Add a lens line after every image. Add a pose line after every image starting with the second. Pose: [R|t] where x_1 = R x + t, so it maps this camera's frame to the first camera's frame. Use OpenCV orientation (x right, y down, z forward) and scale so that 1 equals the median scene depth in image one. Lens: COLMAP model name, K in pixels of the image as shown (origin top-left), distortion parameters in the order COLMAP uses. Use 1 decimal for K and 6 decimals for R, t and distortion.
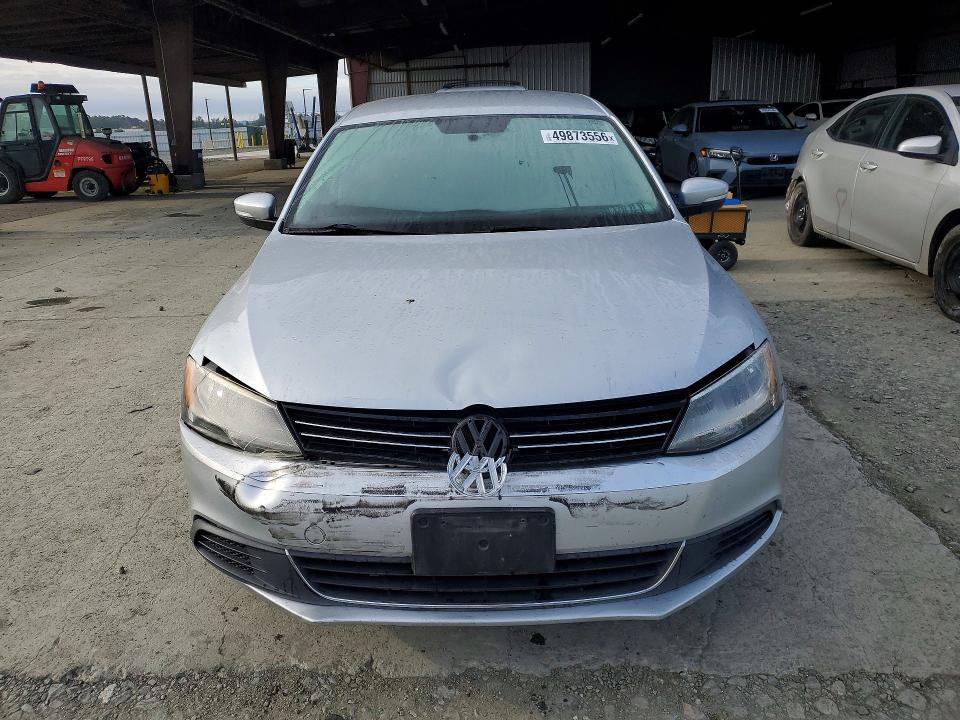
lens RADIAL K [[744.0, 0, 472.1], [0, 744.0, 358.4], [0, 0, 1]] dist [0.032619, 0.002295]
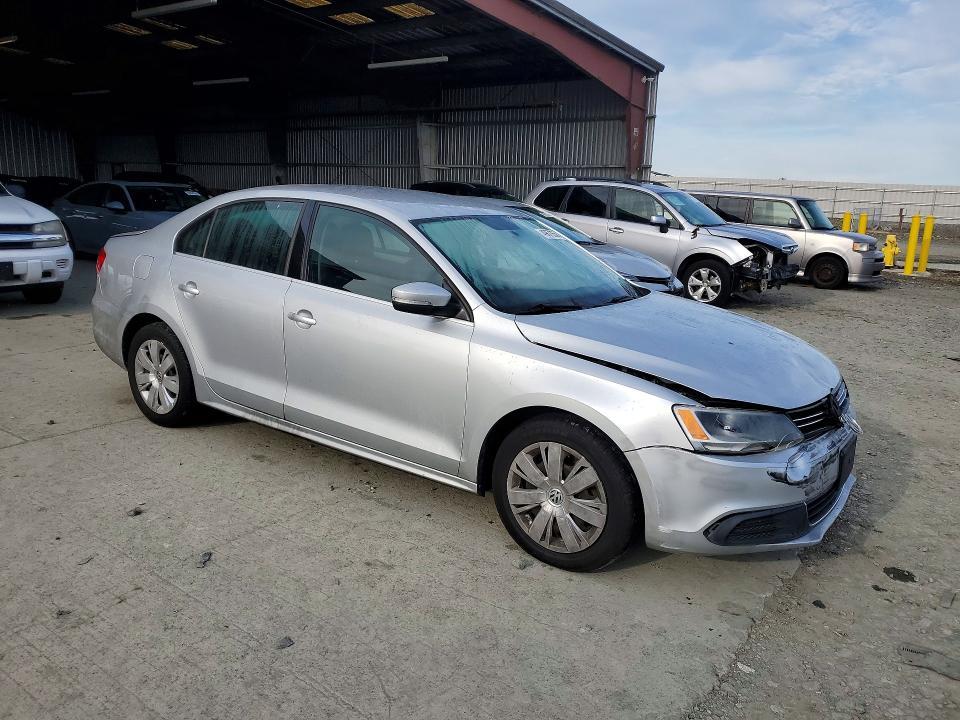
lens RADIAL K [[744.0, 0, 472.1], [0, 744.0, 358.4], [0, 0, 1]] dist [0.032619, 0.002295]
pose [[0.559610, -0.120822, 0.819902, -1.269472], [0.196108, 0.980525, 0.010641, -0.129338], [-0.805220, 0.154834, 0.572405, 0.413883]]
